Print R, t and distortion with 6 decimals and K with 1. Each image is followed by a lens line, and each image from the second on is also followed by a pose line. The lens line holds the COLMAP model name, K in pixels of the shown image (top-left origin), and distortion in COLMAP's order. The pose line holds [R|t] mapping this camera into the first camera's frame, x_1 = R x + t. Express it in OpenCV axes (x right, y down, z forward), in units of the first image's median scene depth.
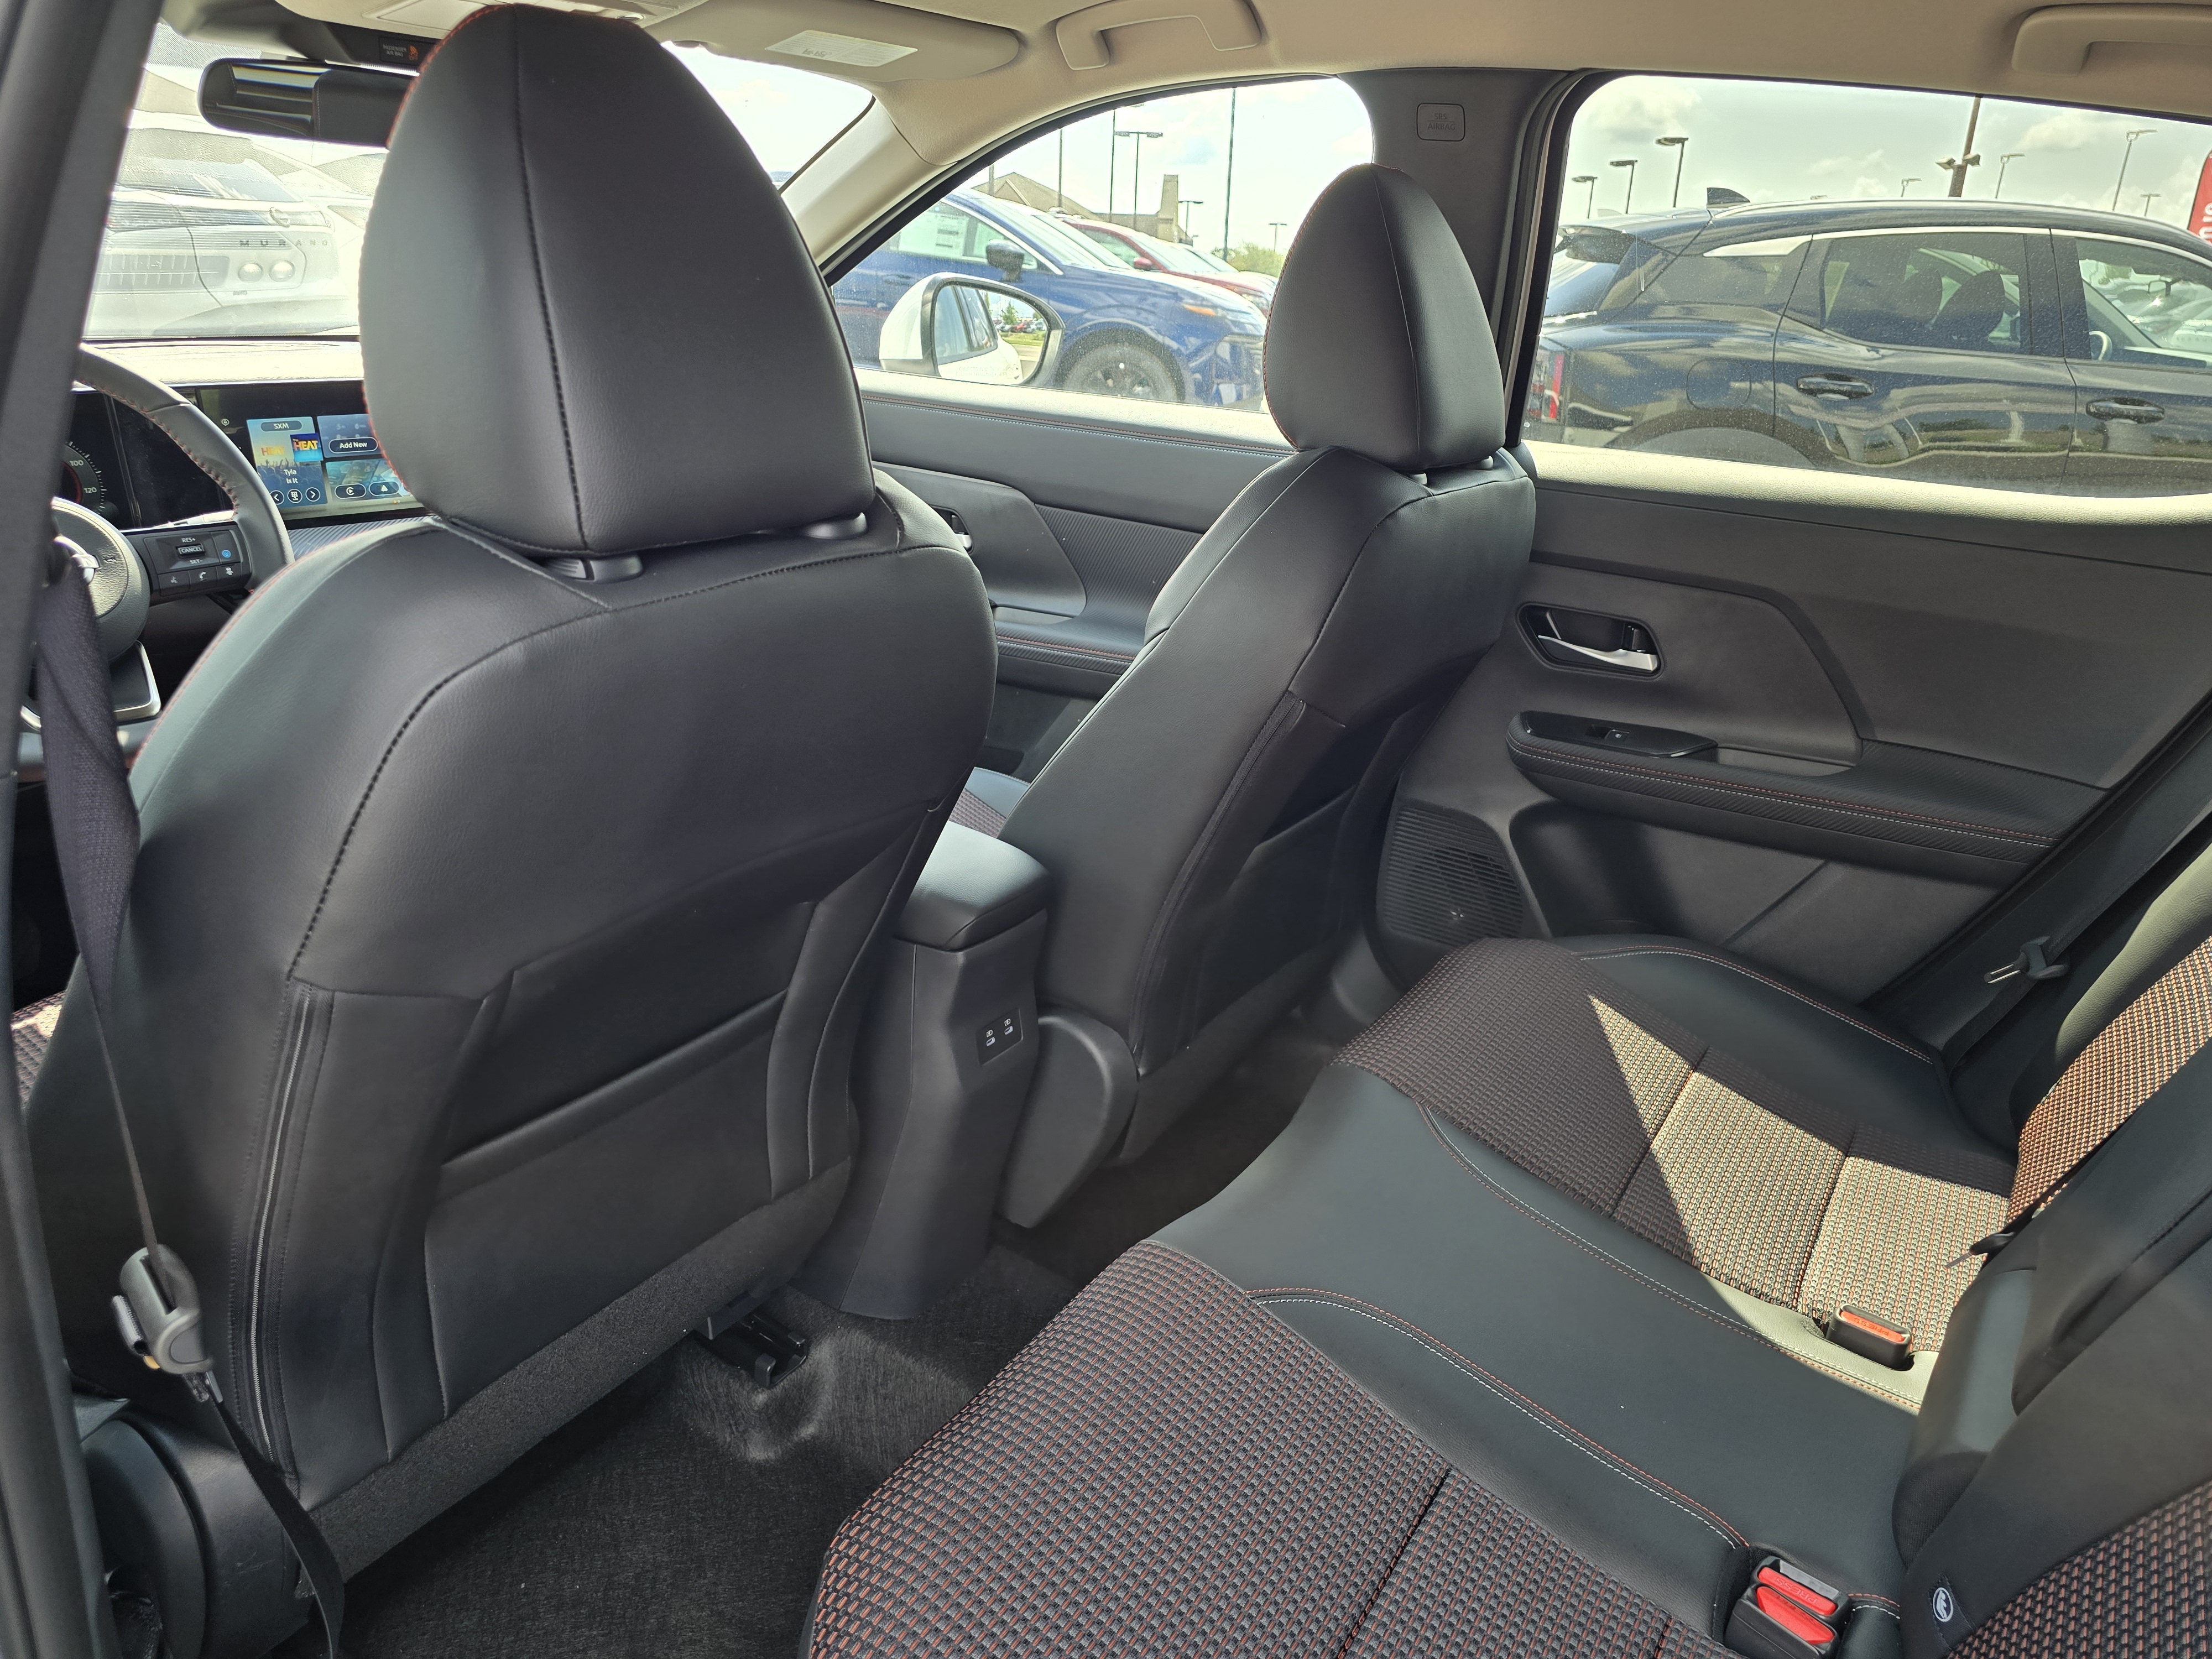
lens RADIAL K [[1497.7, 0, 1106.0], [0, 1497.7, 829.5], [0, 0, 1]] dist [0.057736, -0.058429]
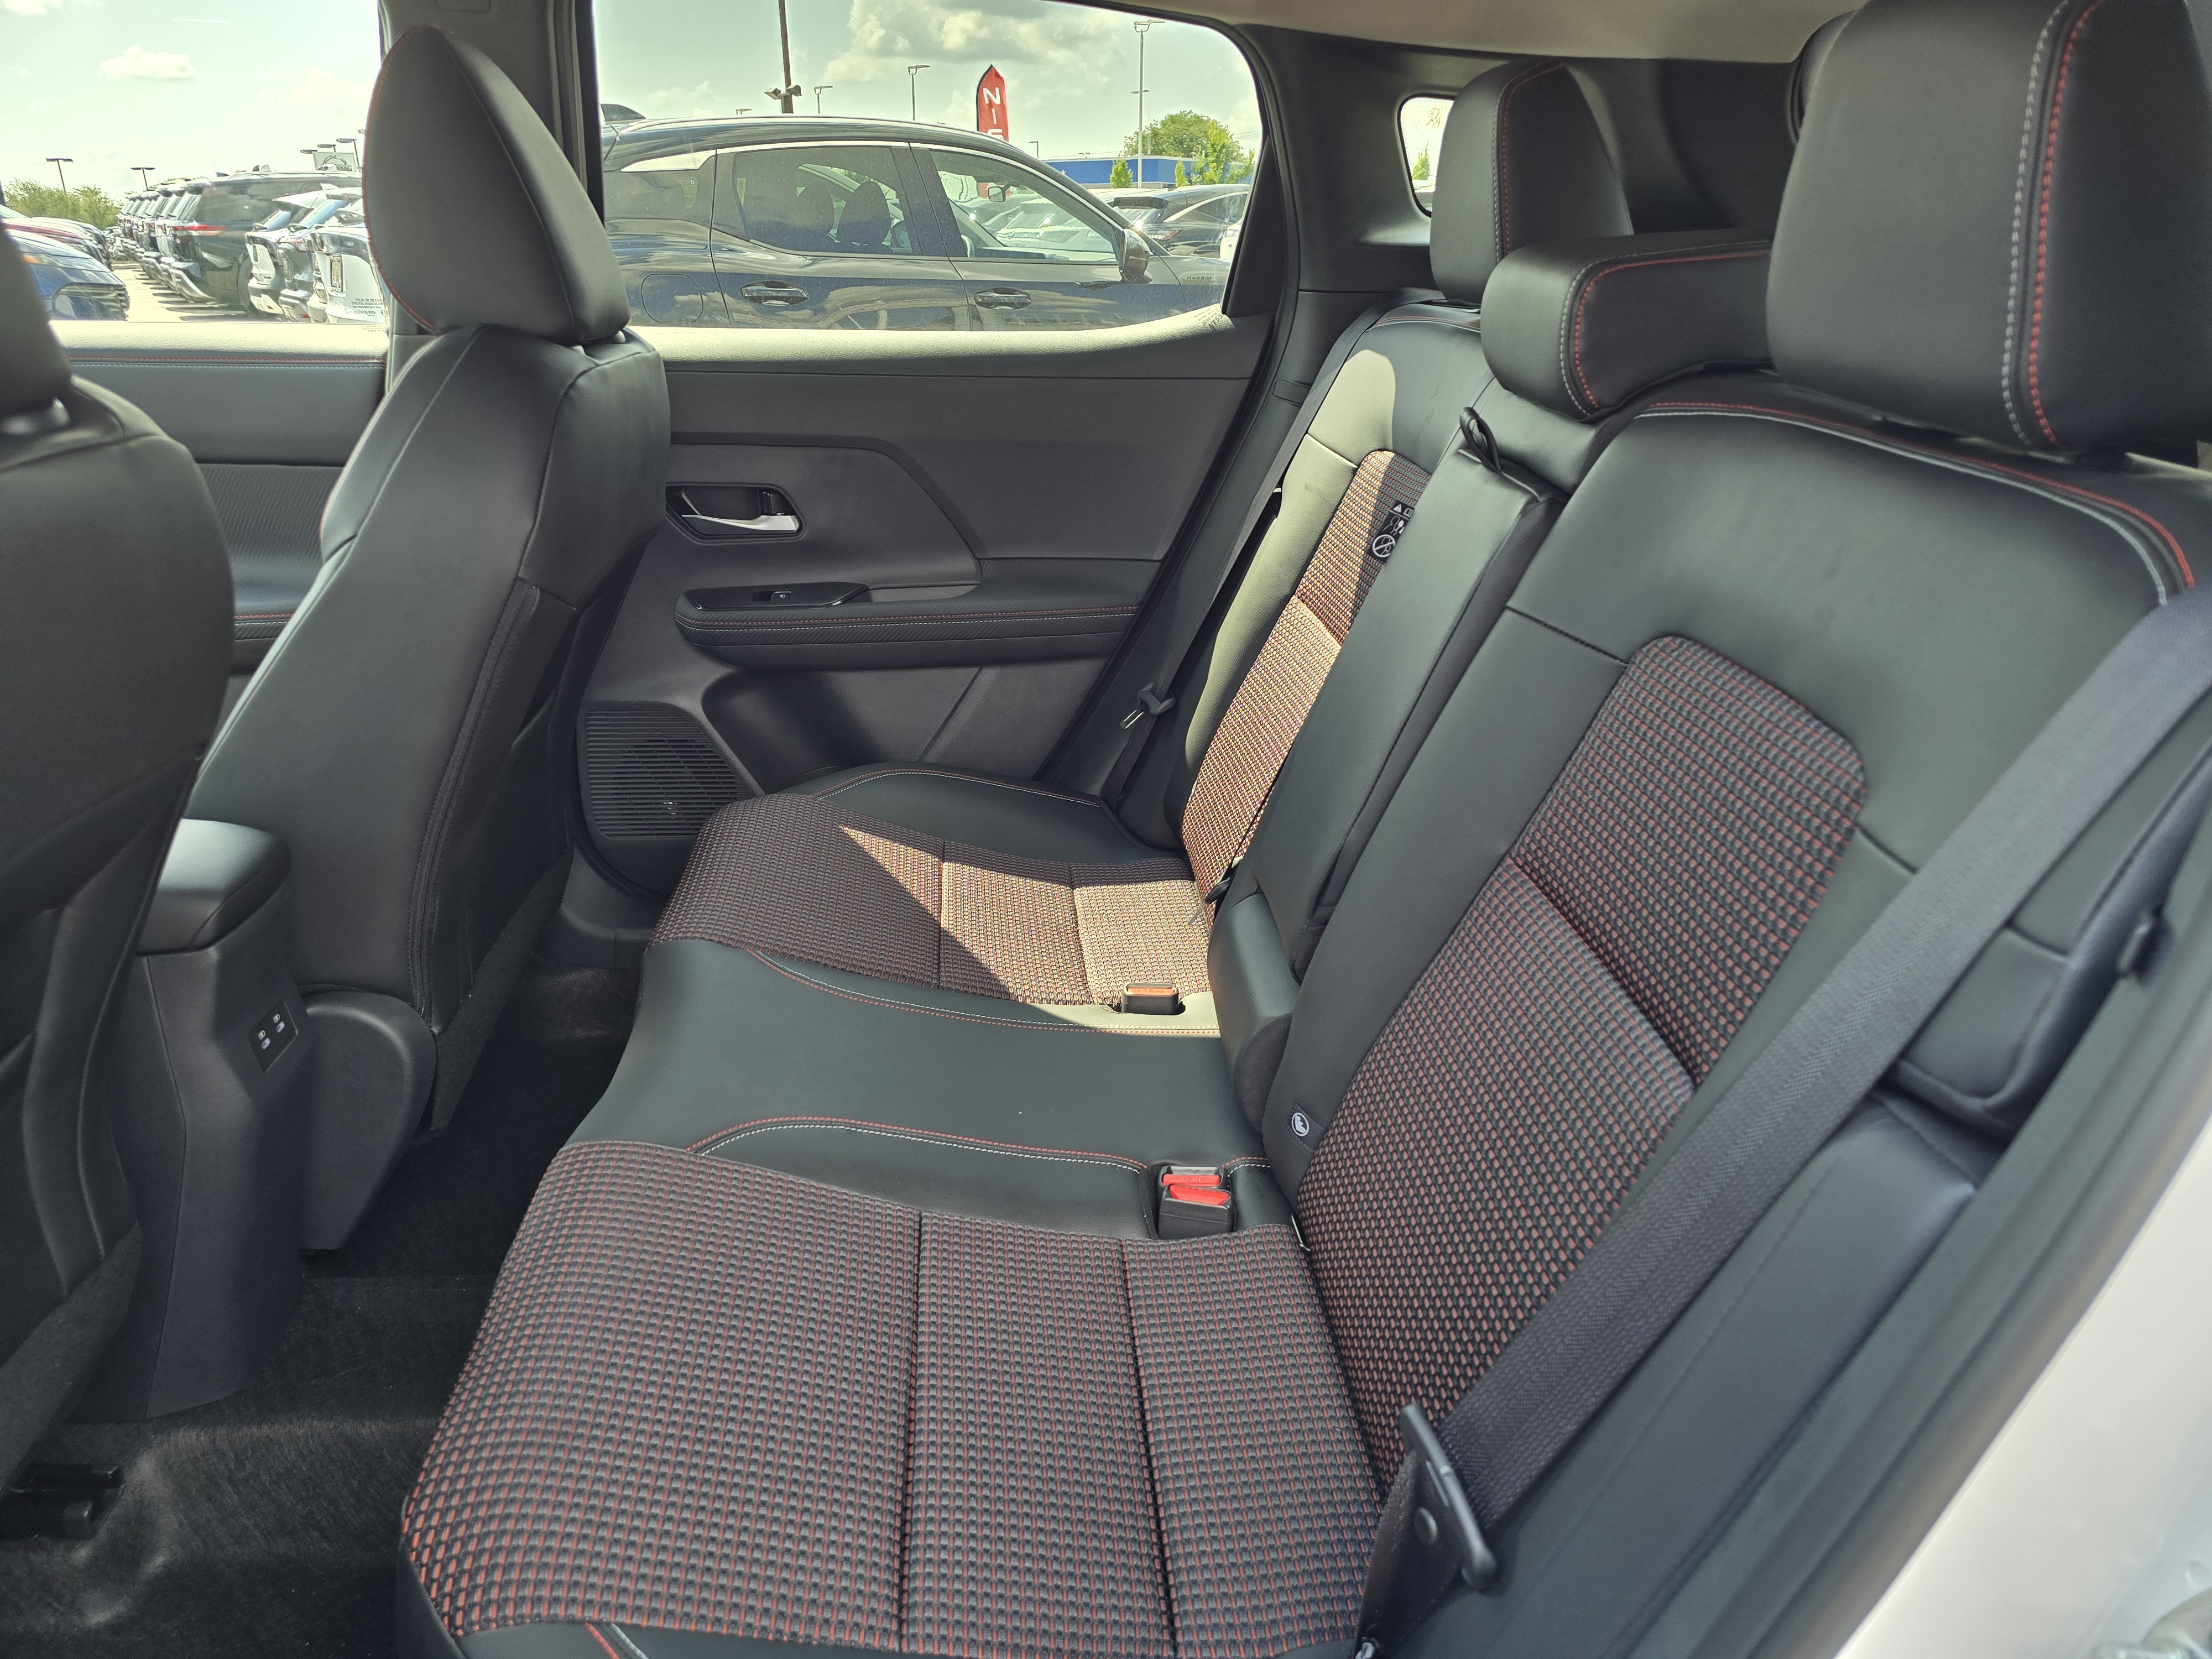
lens RADIAL K [[1489.0, 0, 1112.2], [0, 1489.0, 840.3], [0, 0, 1]] dist [0.039031, -0.044358]
pose [[0.787828, -0.267632, 0.554707, -0.134003], [0.238759, 0.962936, 0.125491, 0.033853], [-0.567733, 0.033576, 0.822528, -0.000811]]
